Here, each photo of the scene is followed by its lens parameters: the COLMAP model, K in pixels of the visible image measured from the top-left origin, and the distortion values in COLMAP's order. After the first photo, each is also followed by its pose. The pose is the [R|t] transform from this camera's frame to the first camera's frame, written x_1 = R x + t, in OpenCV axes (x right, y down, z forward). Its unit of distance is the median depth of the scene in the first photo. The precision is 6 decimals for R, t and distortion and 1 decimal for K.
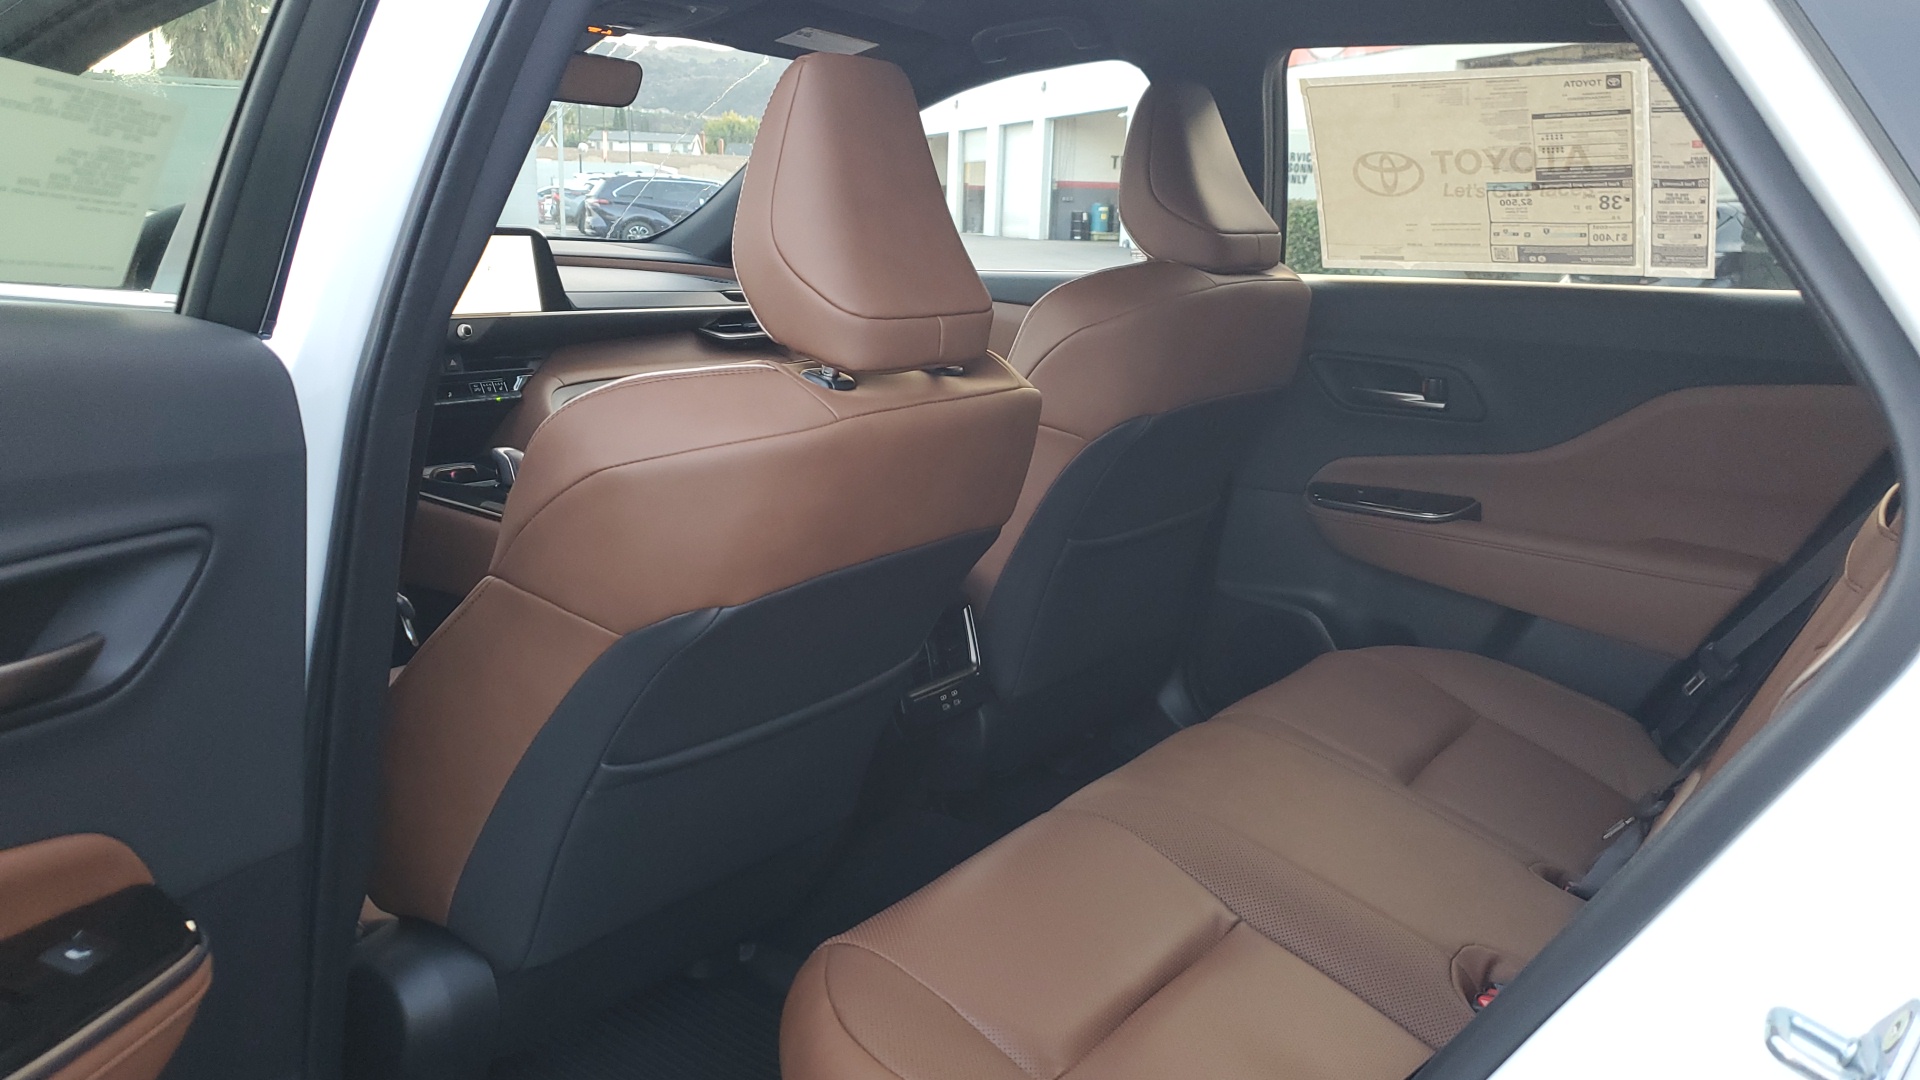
lens RADIAL K [[1485.5, 0, 954.2], [0, 1485.5, 533.8], [0, 0, 1]] dist [0.024721, -0.008016]
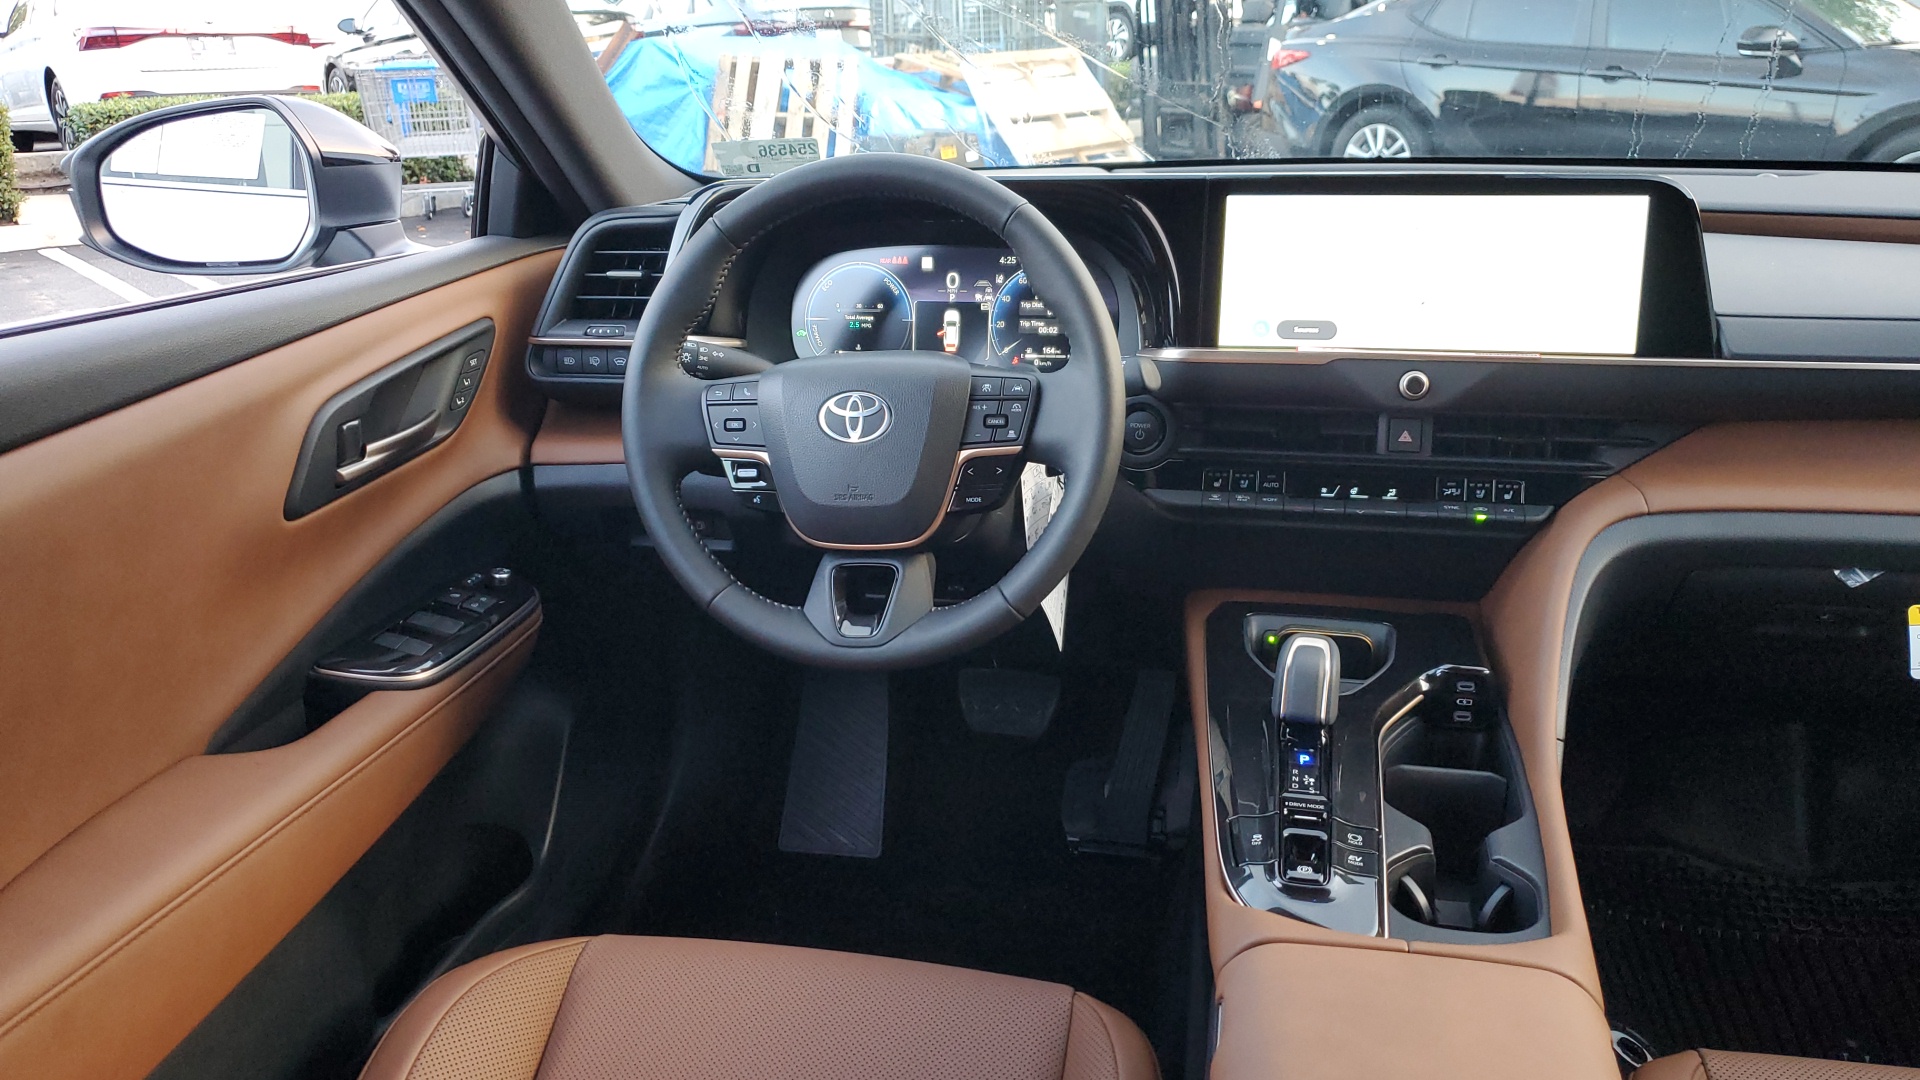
lens RADIAL K [[1468.6, 0, 960.0], [0, 1468.6, 540.0], [0, 0, 1]] dist [0.136448, -0.311658]
pose [[0.380618, 0.258243, -0.887942, 0.091834], [-0.158712, 0.964210, 0.212392, -0.183275], [0.911011, 0.060087, 0.407982, 0.705884]]
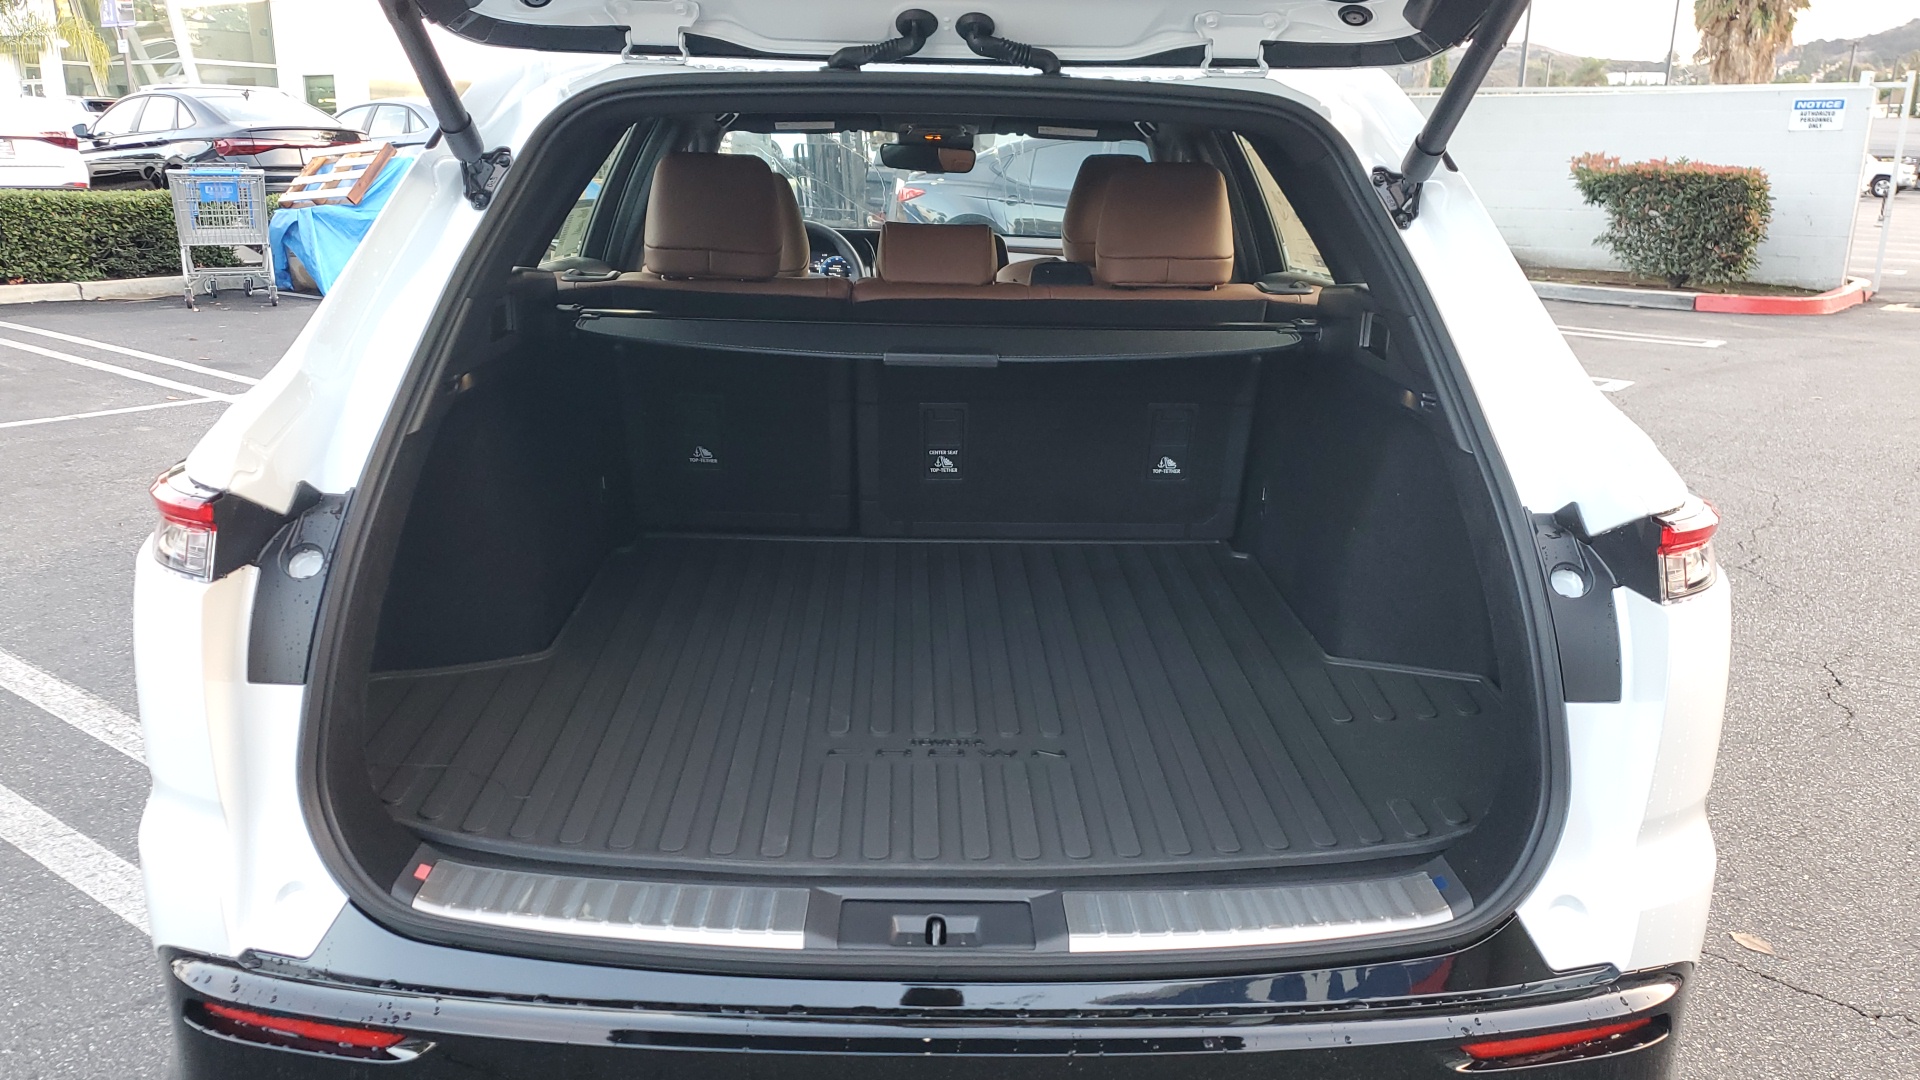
lens RADIAL K [[1485.5, 0, 954.2], [0, 1485.5, 533.8], [0, 0, 1]] dist [0.024721, -0.008016]
pose [[0.585143, 0.175142, -0.791791, 1.367797], [-0.168872, 0.981310, 0.092265, -0.002431], [0.793152, 0.079723, 0.603784, -0.130663]]
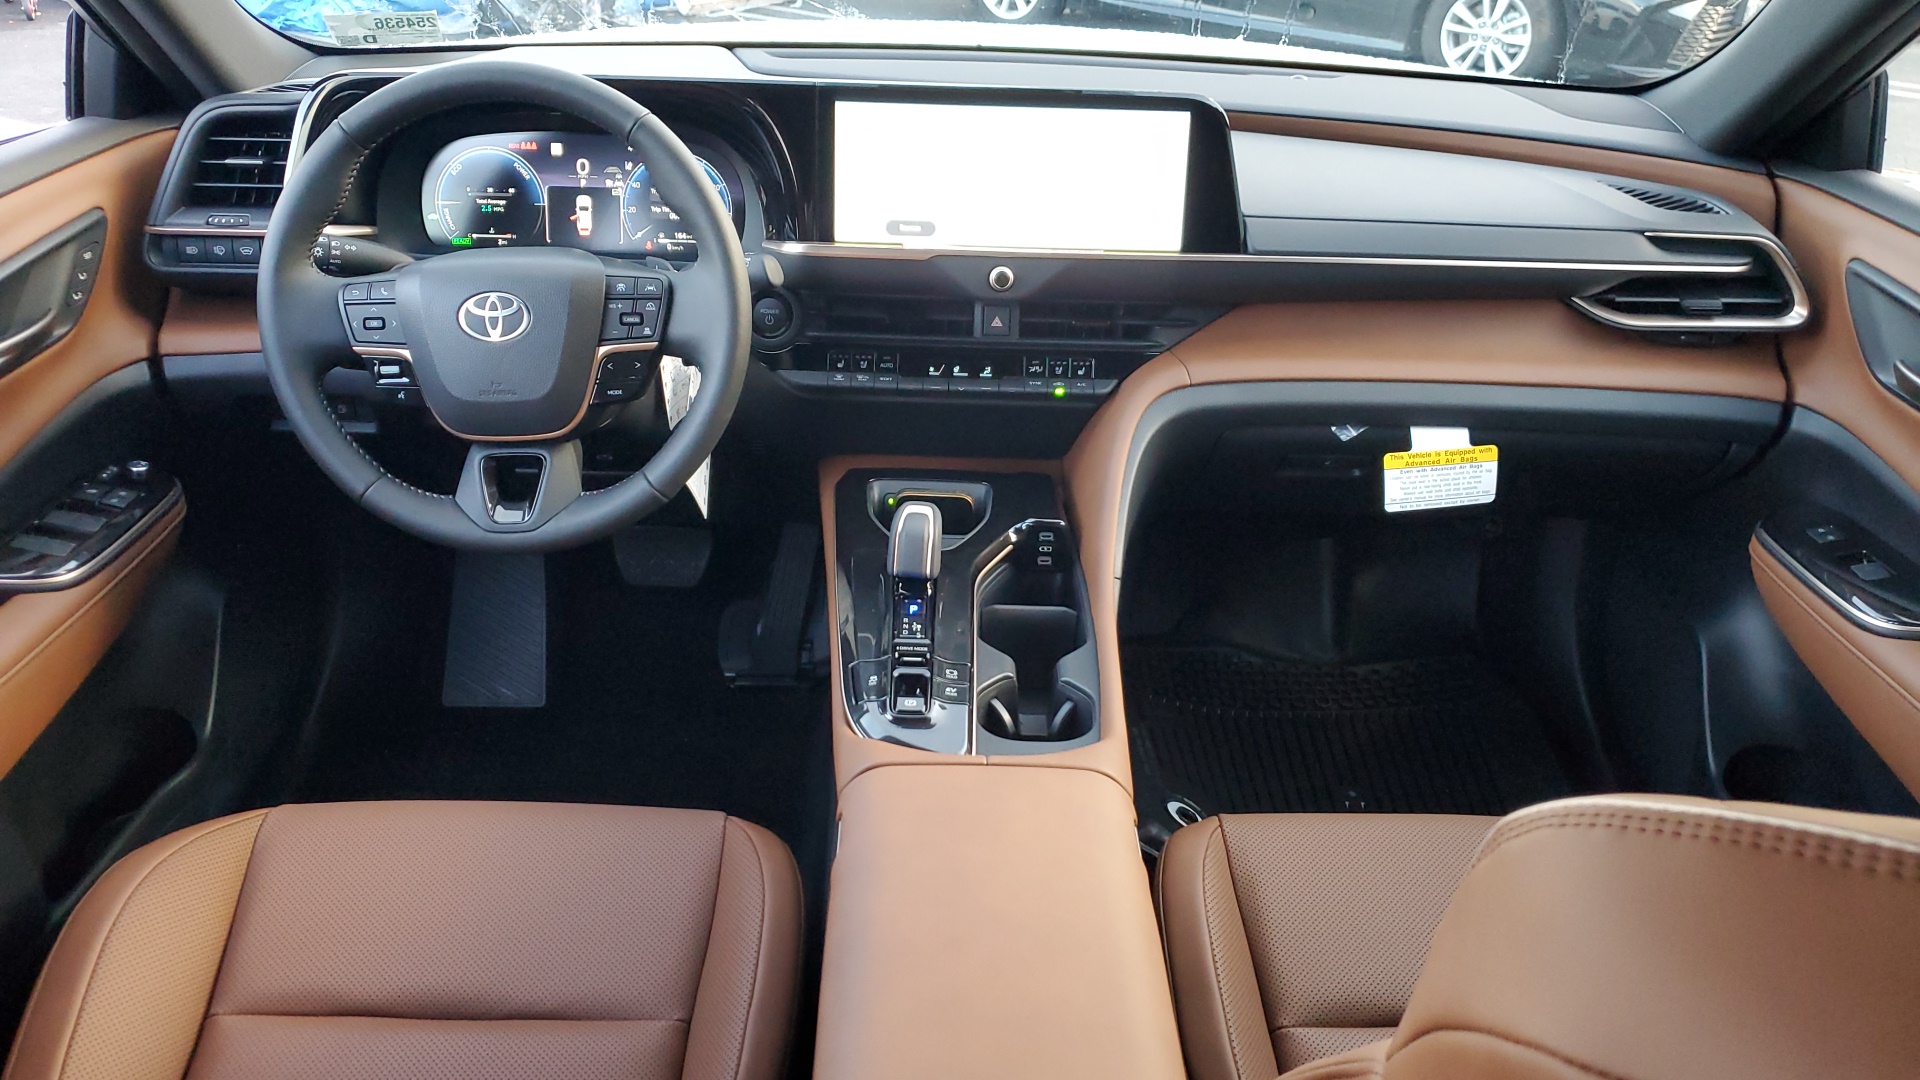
lens RADIAL K [[1468.6, 0, 960.0], [0, 1468.6, 540.0], [0, 0, 1]] dist [0.136448, -0.311658]
pose [[0.578219, 0.343938, -0.739844, 0.148308], [-0.180456, 0.938257, 0.295143, -0.227203], [0.795675, -0.037148, 0.604584, 0.679834]]
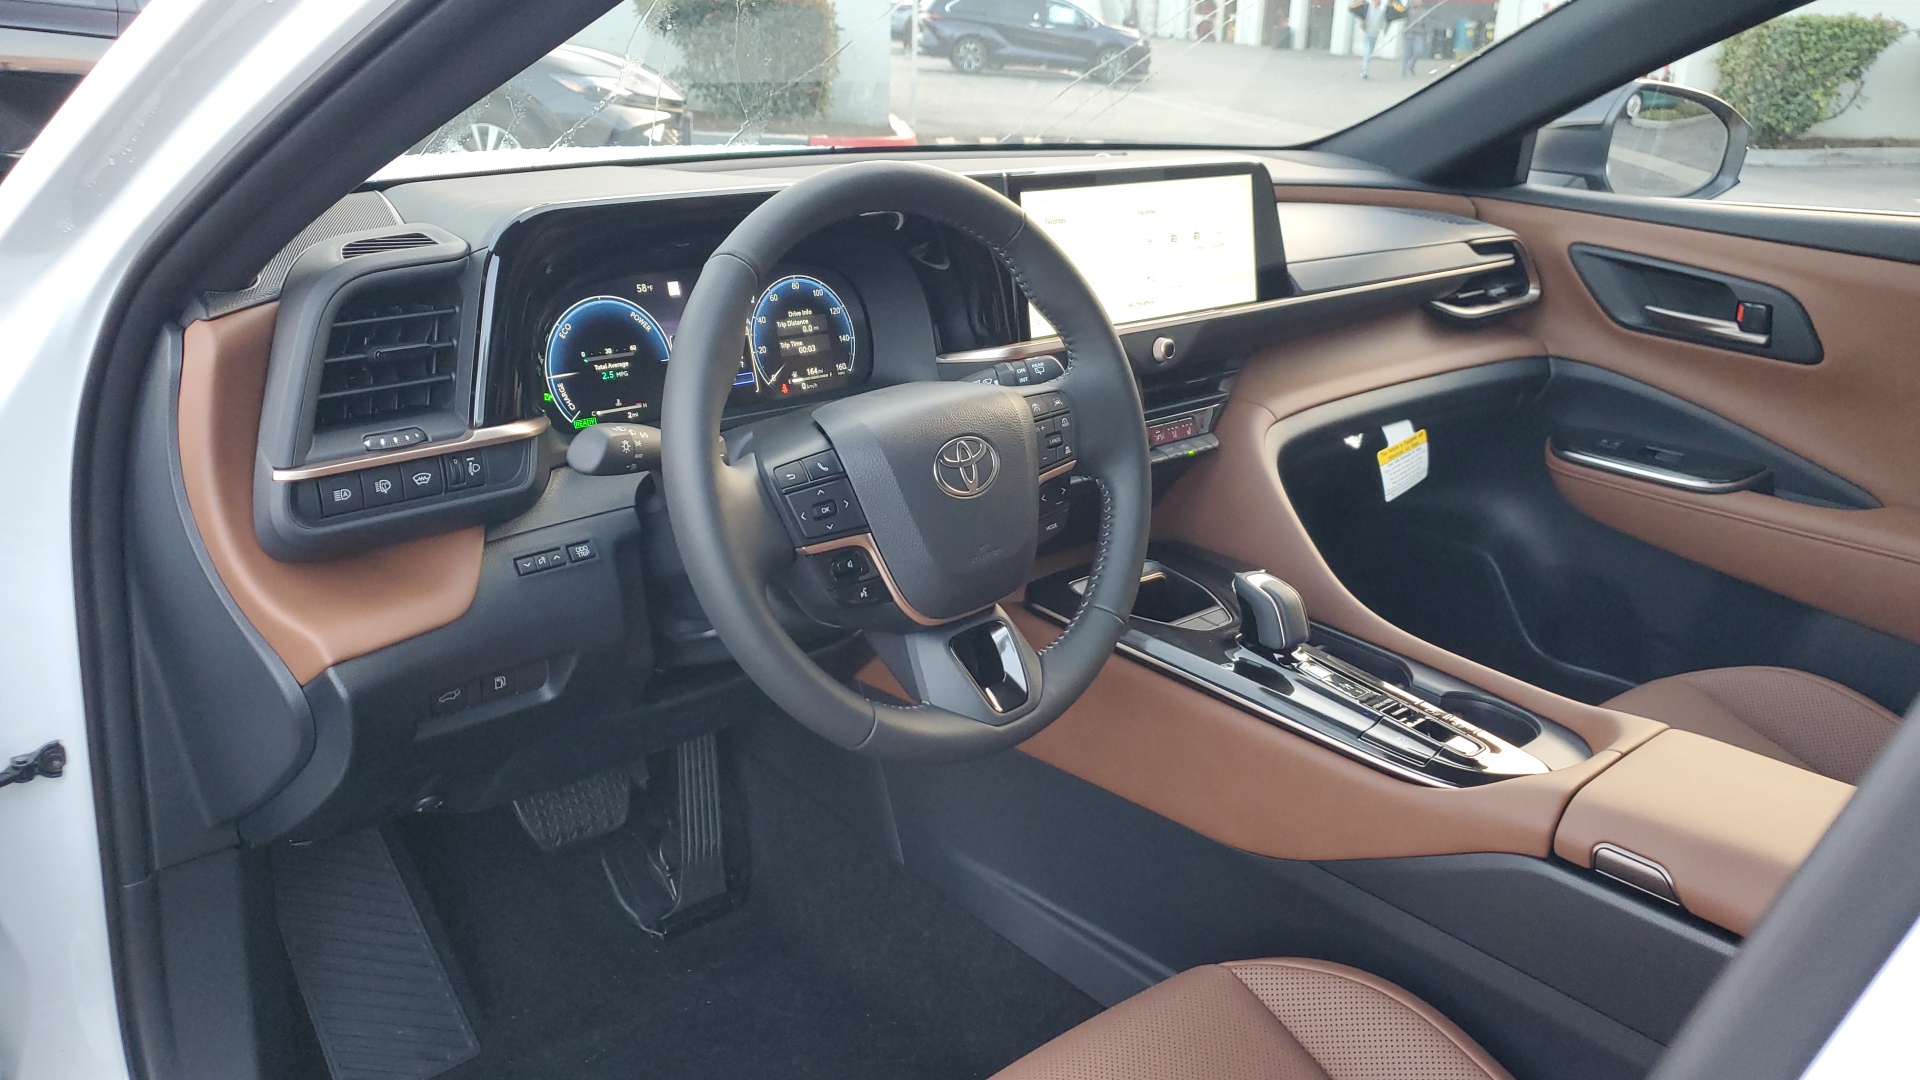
lens RADIAL K [[1468.6, 0, 960.0], [0, 1468.6, 540.0], [0, 0, 1]] dist [0.136448, -0.311658]
pose [[0.979626, 0.068827, -0.188670, -0.317389], [-0.045664, 0.991171, 0.124478, -0.141363], [0.195572, -0.113326, 0.974119, 0.435317]]
